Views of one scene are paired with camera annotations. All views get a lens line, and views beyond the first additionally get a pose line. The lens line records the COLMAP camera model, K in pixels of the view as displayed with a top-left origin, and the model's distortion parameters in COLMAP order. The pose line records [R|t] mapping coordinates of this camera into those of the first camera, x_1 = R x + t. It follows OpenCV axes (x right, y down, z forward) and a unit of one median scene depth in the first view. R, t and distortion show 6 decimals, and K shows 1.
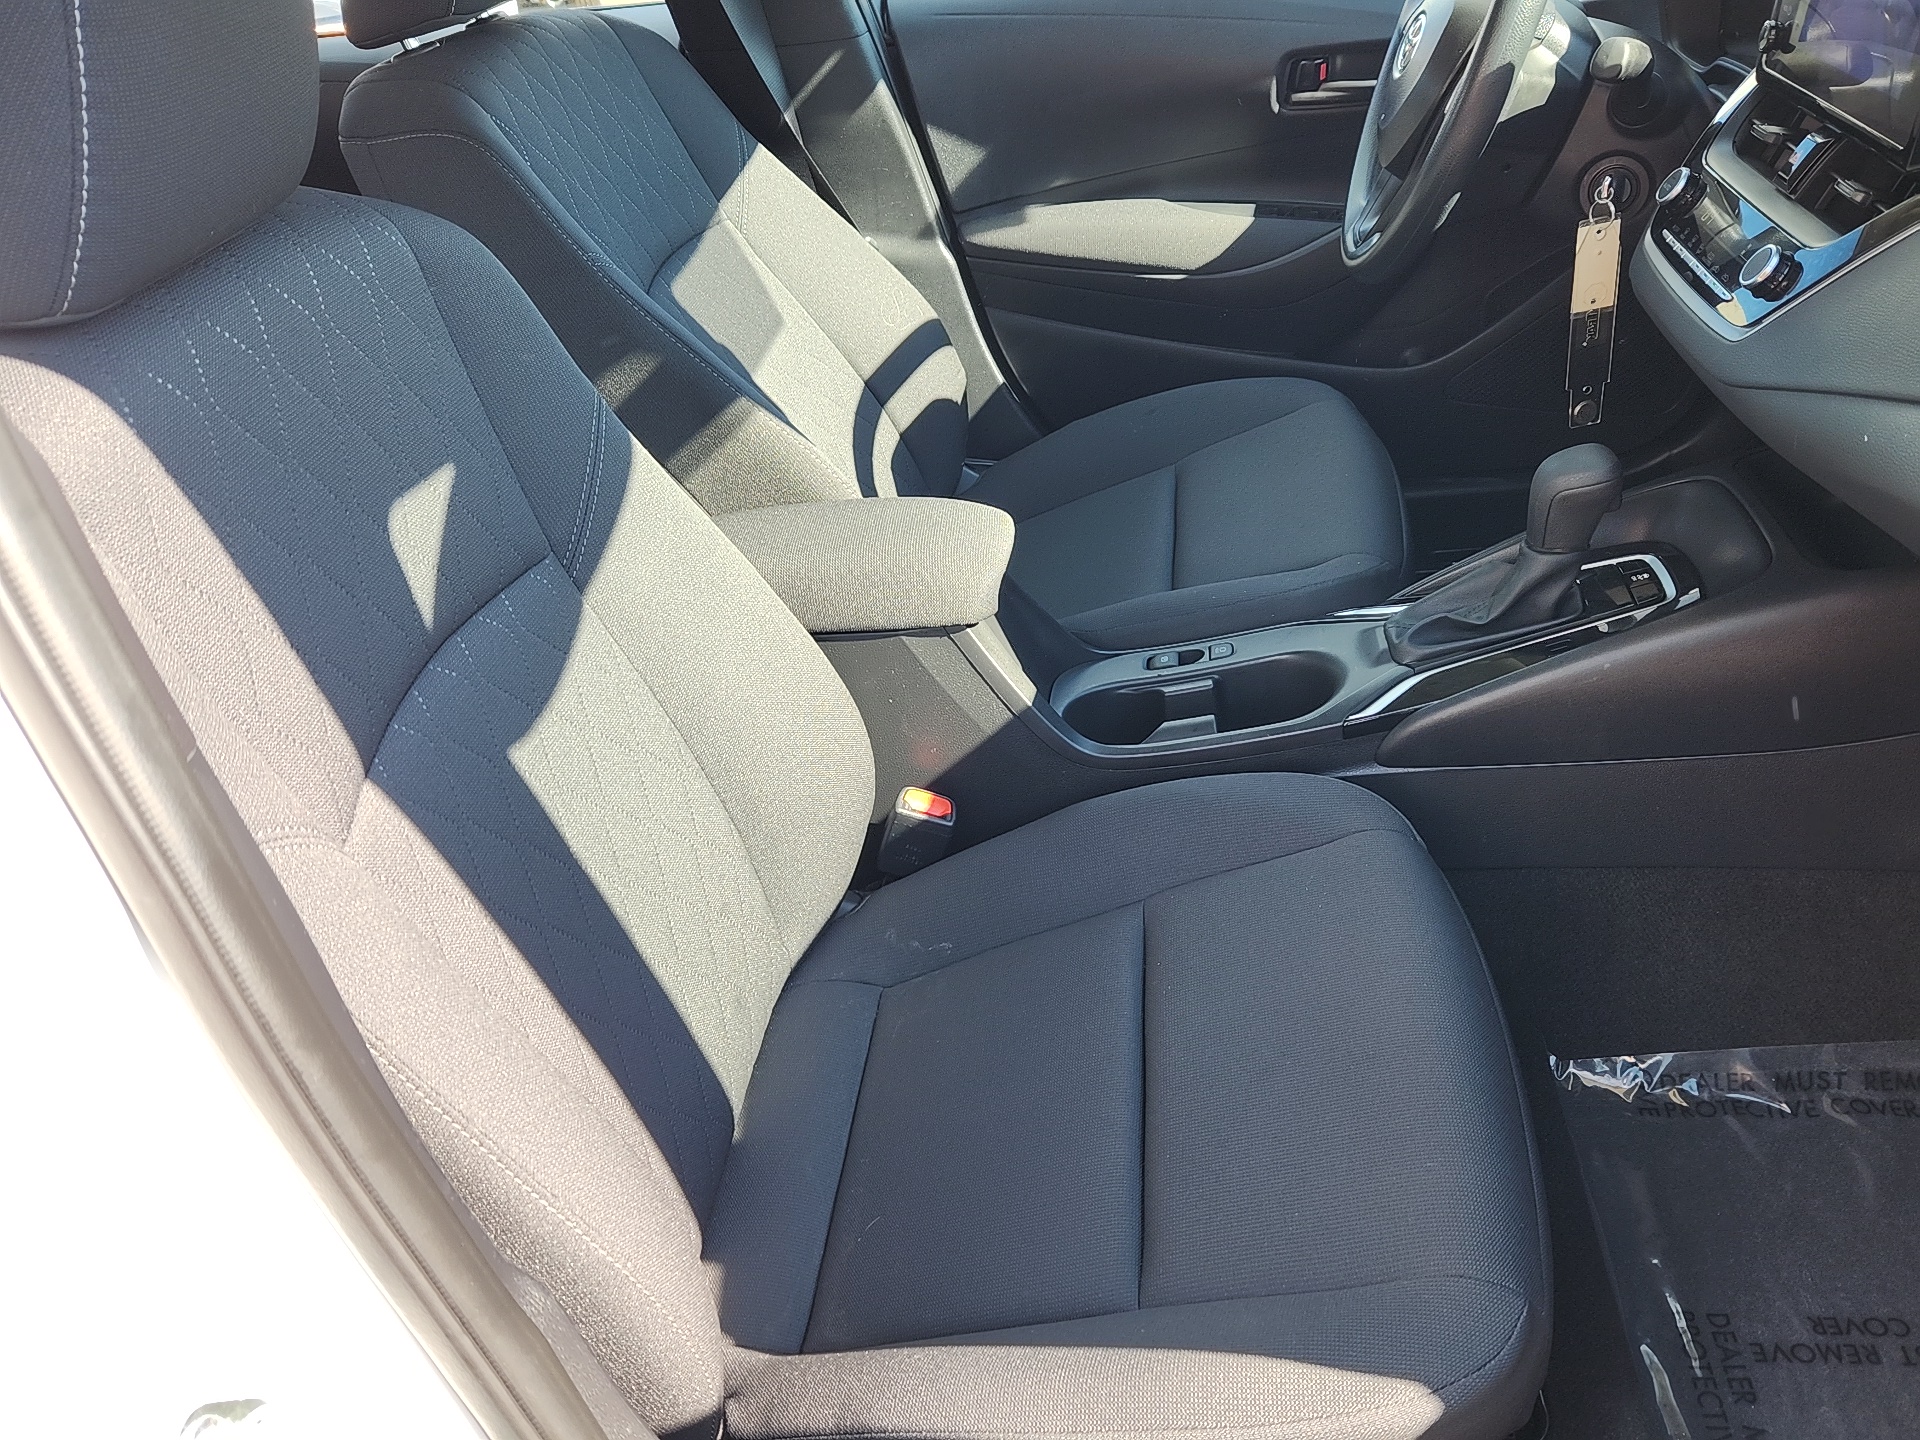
lens RADIAL K [[1485.3, 0, 972.4], [0, 1485.3, 710.5], [0, 0, 1]] dist [0.042817, -0.027313]
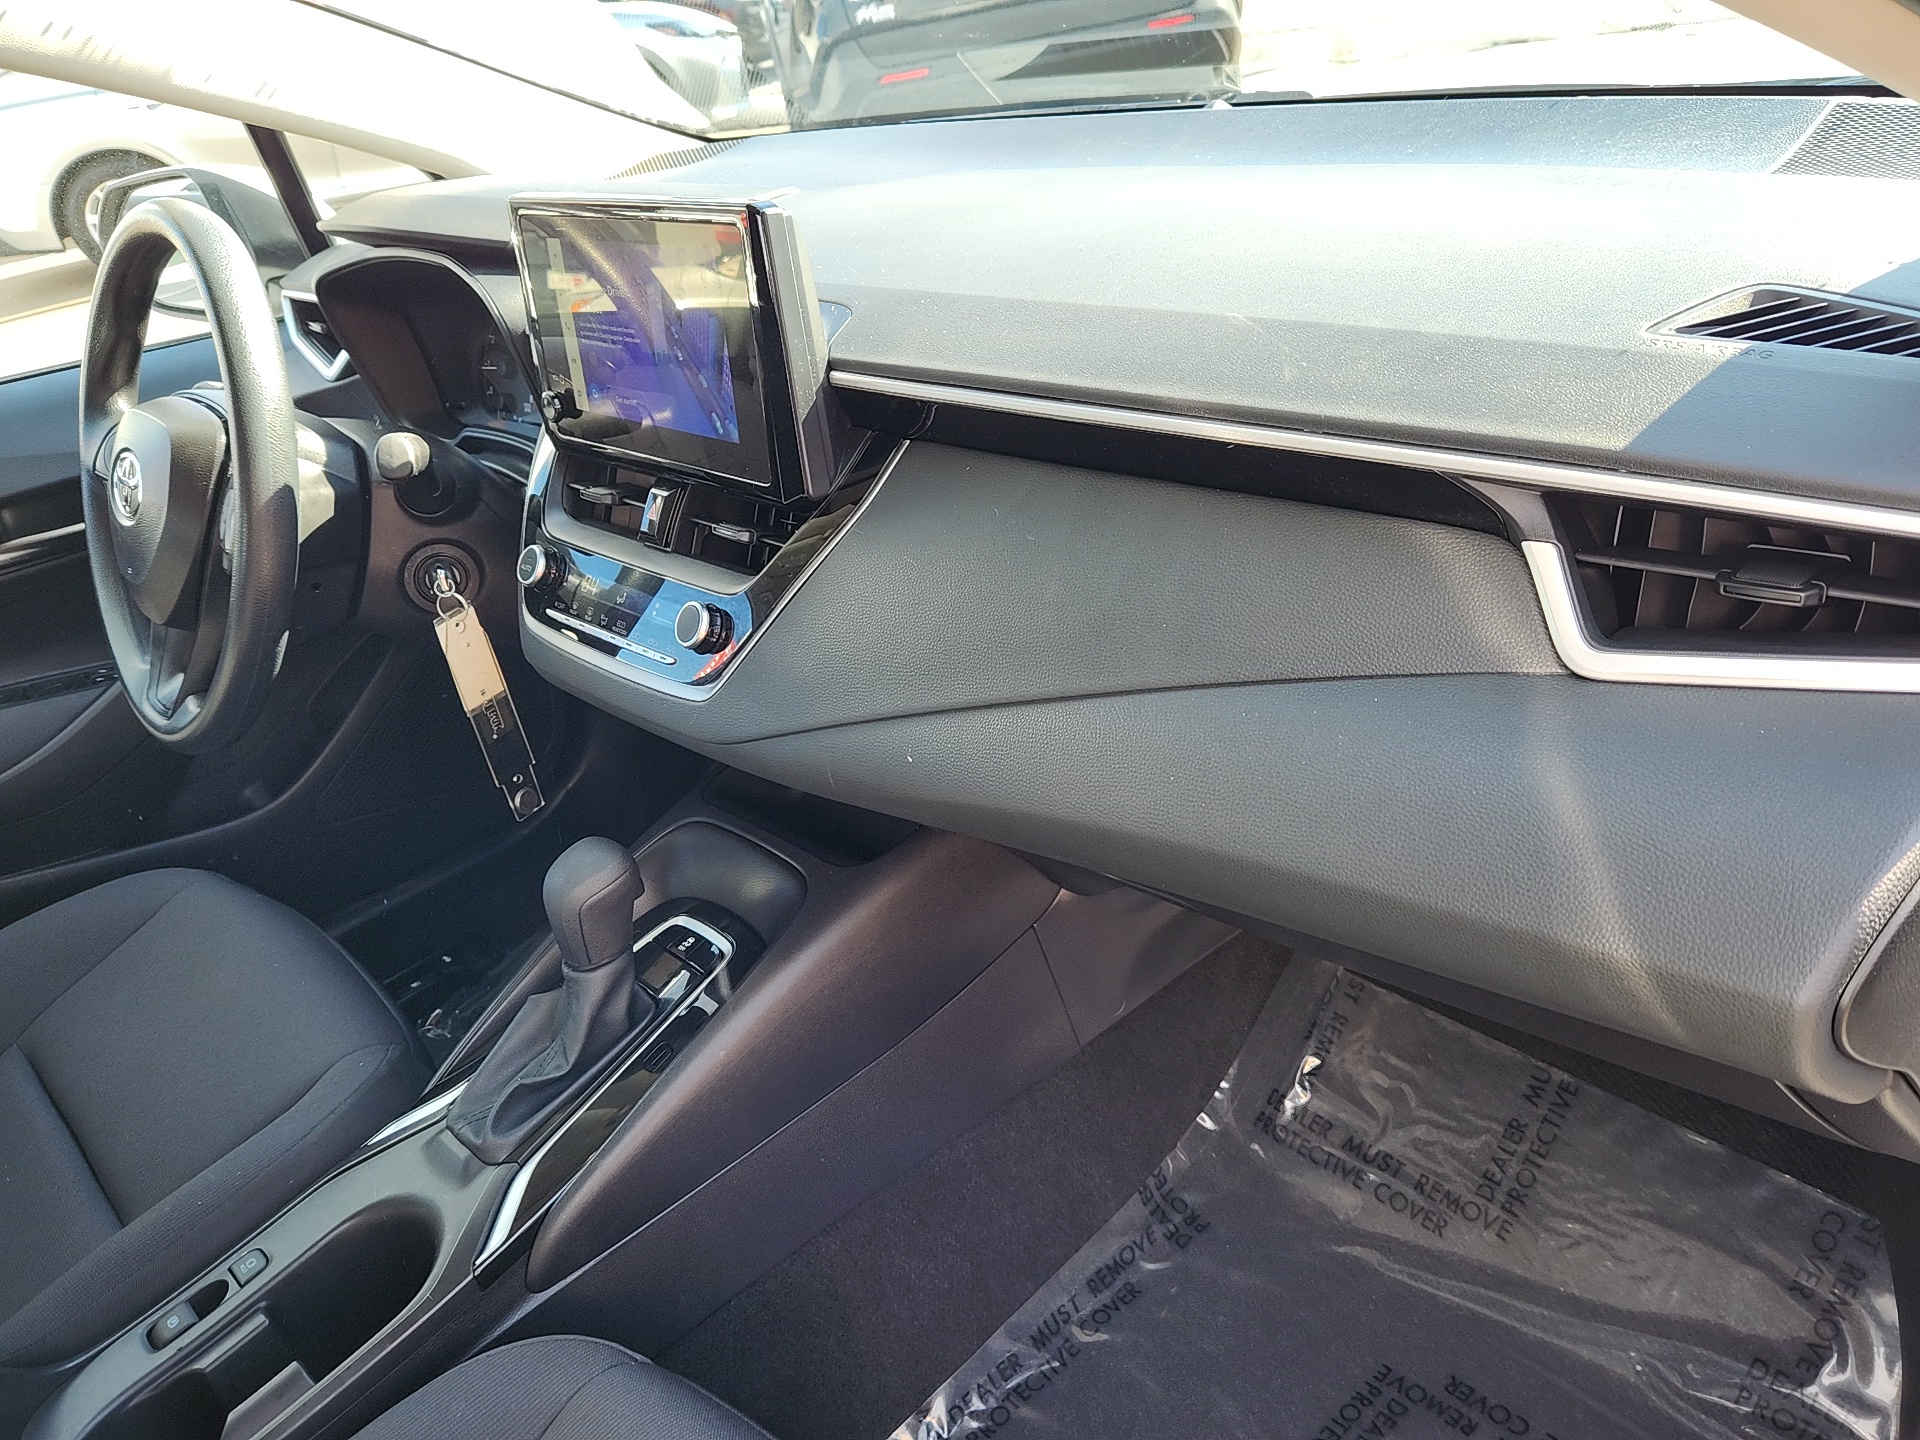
lens RADIAL K [[1485.3, 0, 950.6], [0, 1485.3, 719.5], [0, 0, 1]] dist [0.042817, -0.027313]
pose [[0.650407, -0.336002, 0.681230, -0.024665], [0.468783, 0.883233, -0.011938, -0.119399], [-0.597673, 0.327113, 0.731972, 0.179765]]
